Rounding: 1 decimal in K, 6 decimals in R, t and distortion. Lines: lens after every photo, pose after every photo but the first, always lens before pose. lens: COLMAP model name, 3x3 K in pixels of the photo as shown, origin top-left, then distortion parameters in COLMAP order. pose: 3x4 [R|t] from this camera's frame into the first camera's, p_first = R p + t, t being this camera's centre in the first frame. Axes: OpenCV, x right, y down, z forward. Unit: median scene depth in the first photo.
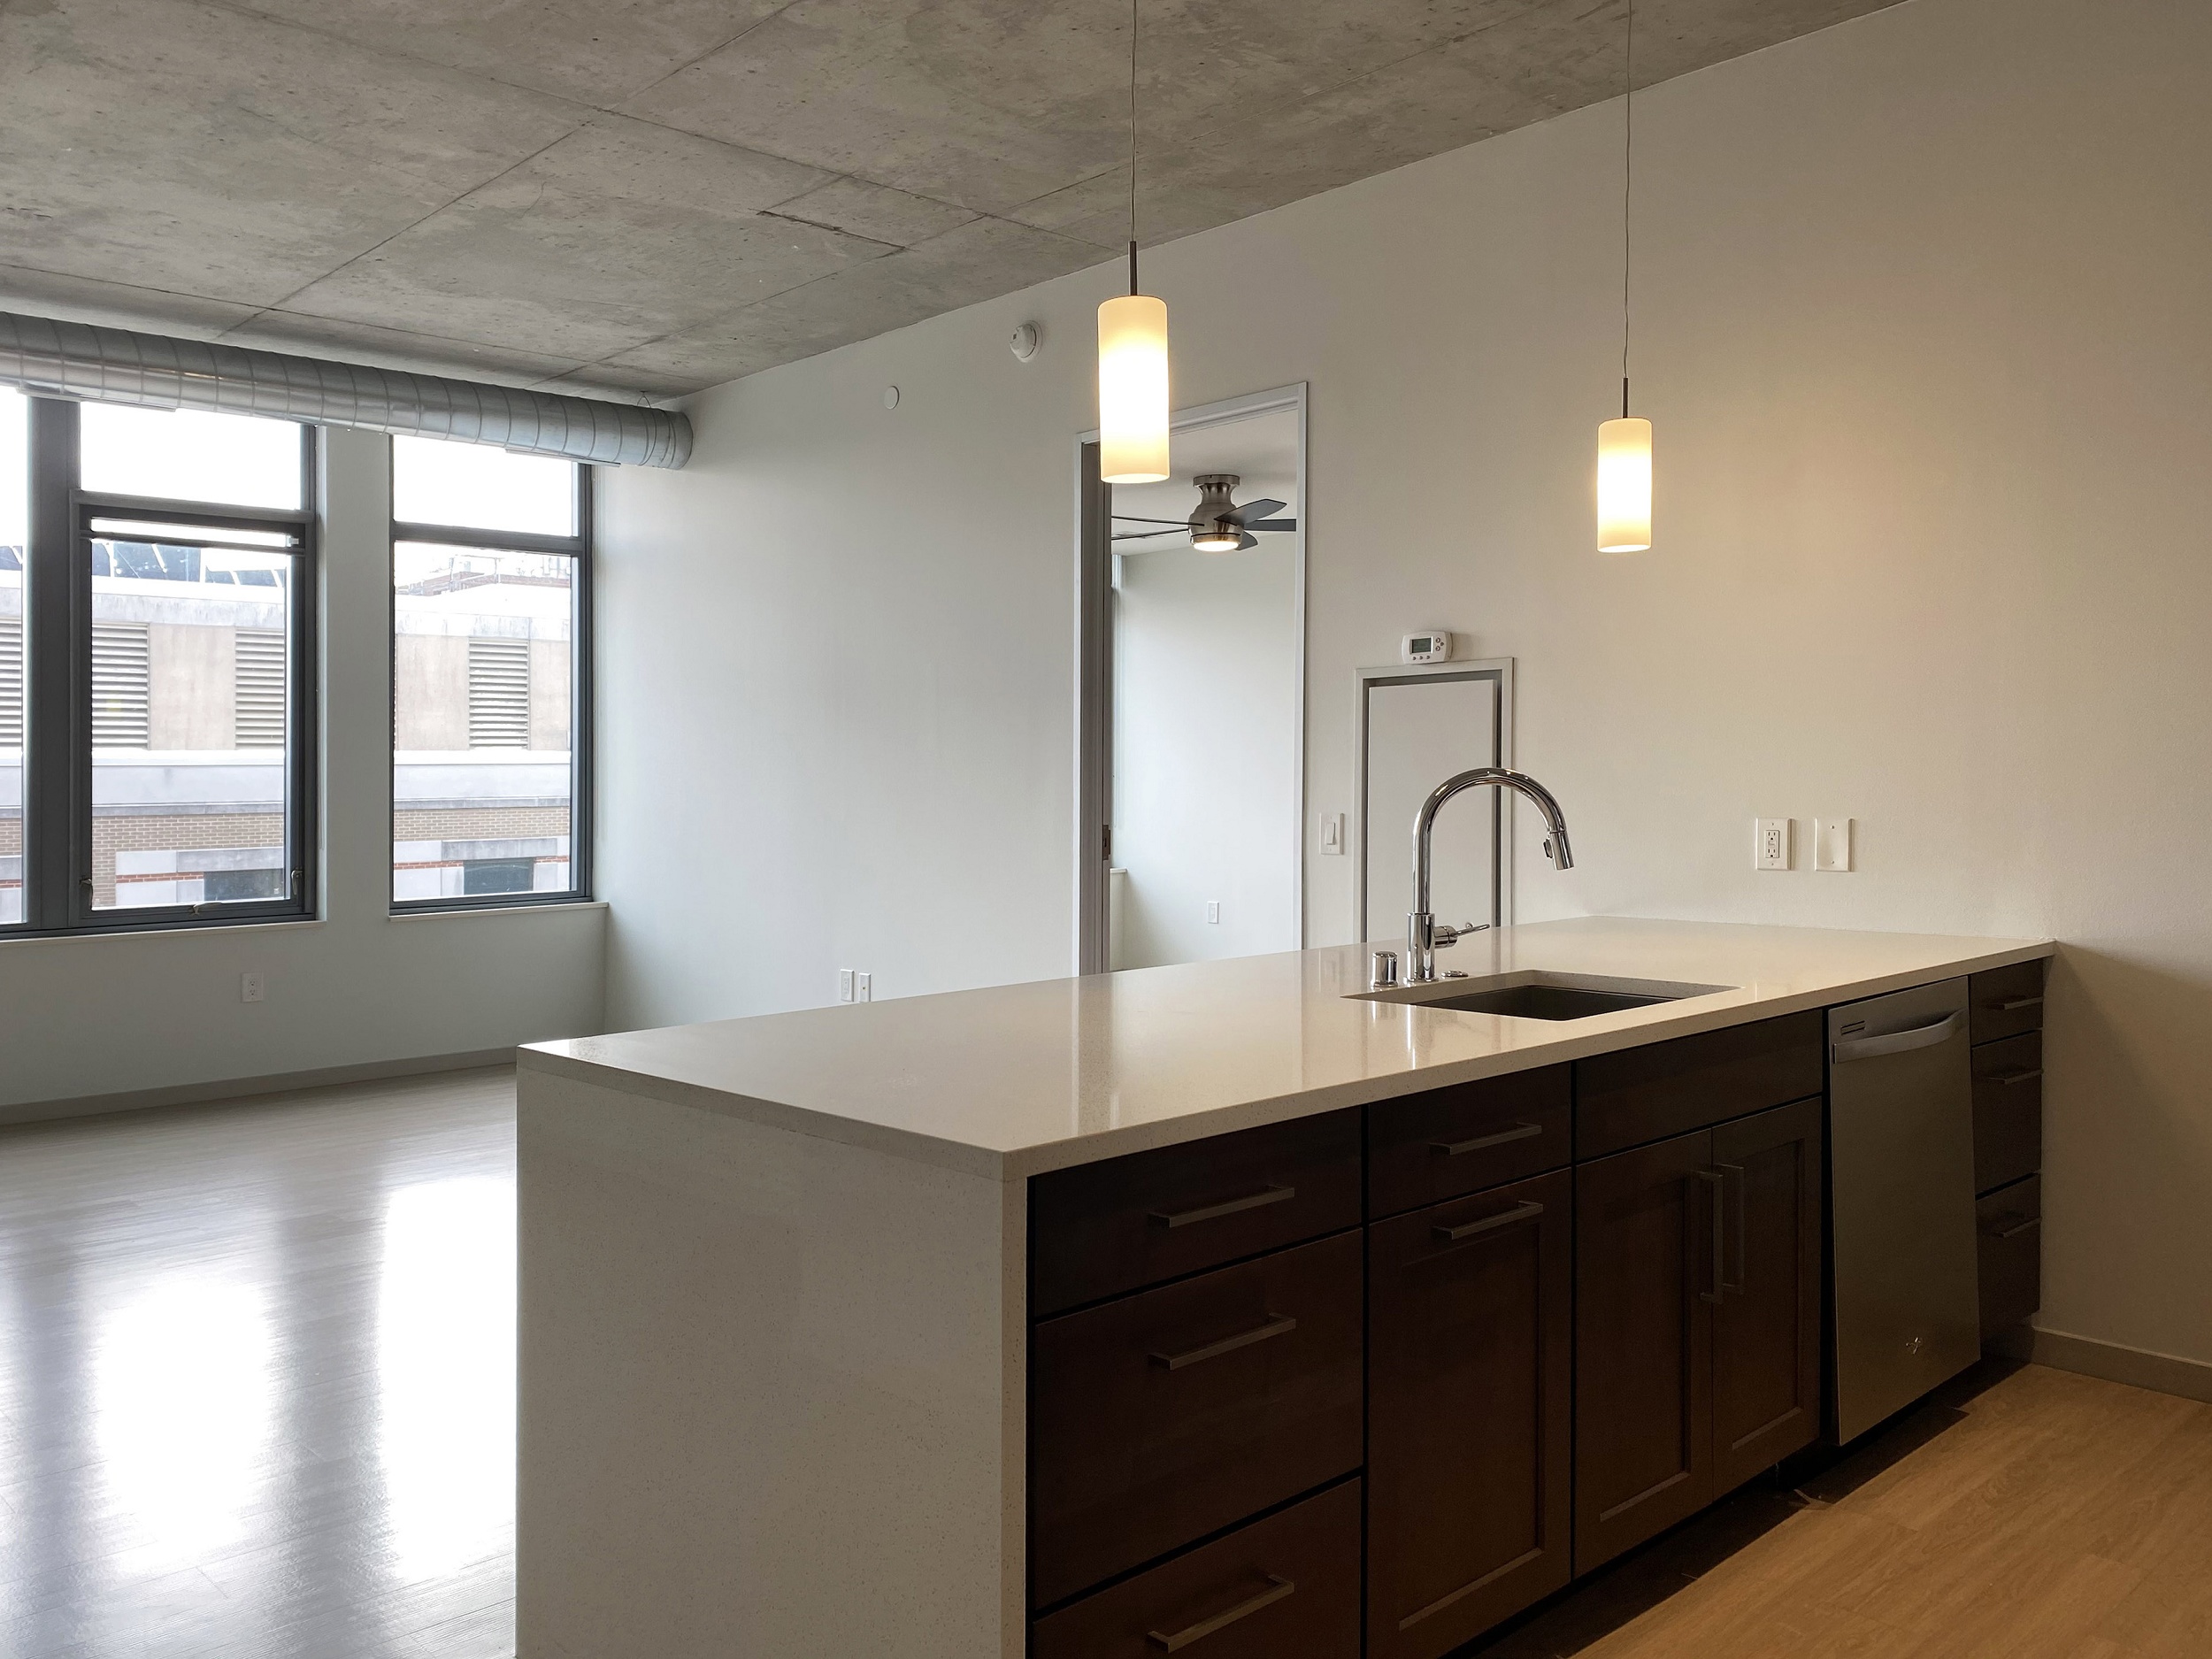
lens RADIAL K [[1753.3, 0, 1103.5], [0, 1753.3, 817.7], [0, 0, 1]] dist [0.013745, 0.006398]
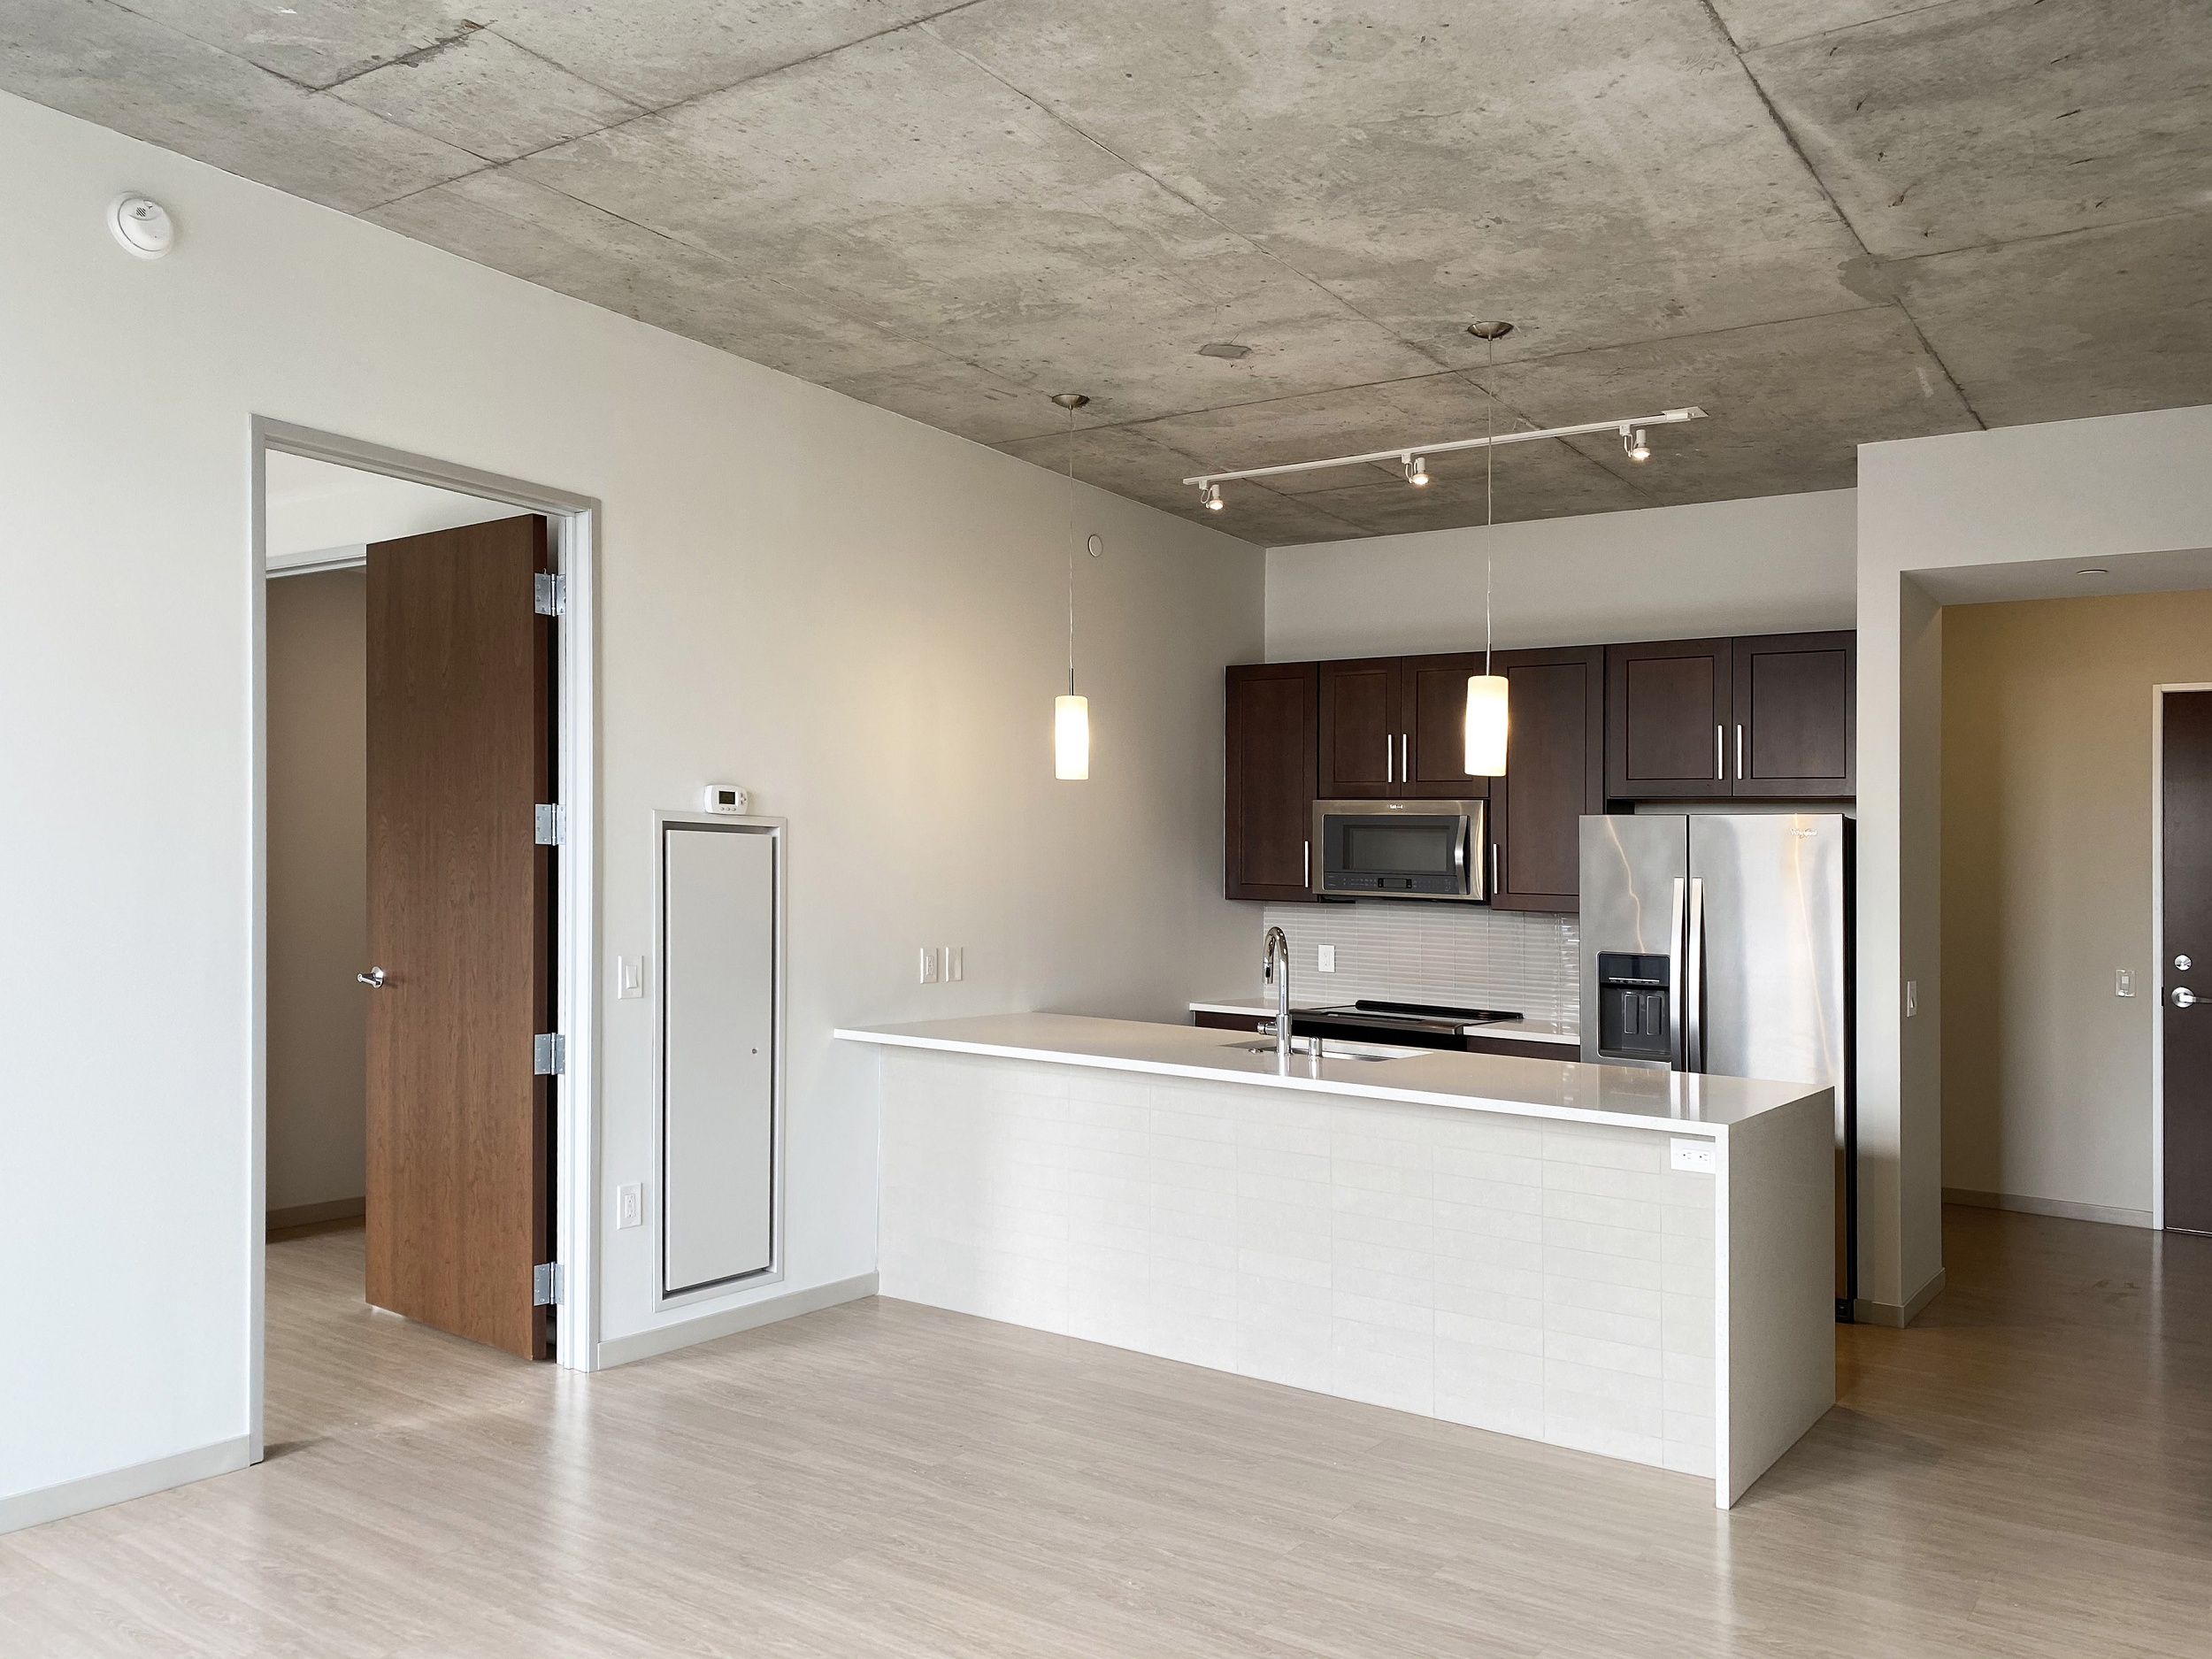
lens RADIAL K [[1753.3, 0, 1103.0], [0, 1753.3, 842.1], [0, 0, 1]] dist [0.013745, 0.006398]
pose [[-0.211359, 0.023117, 0.977135, -0.941016], [-0.009204, 0.999629, -0.025640, -0.045596], [-0.977365, -0.014413, -0.211067, 1.014304]]
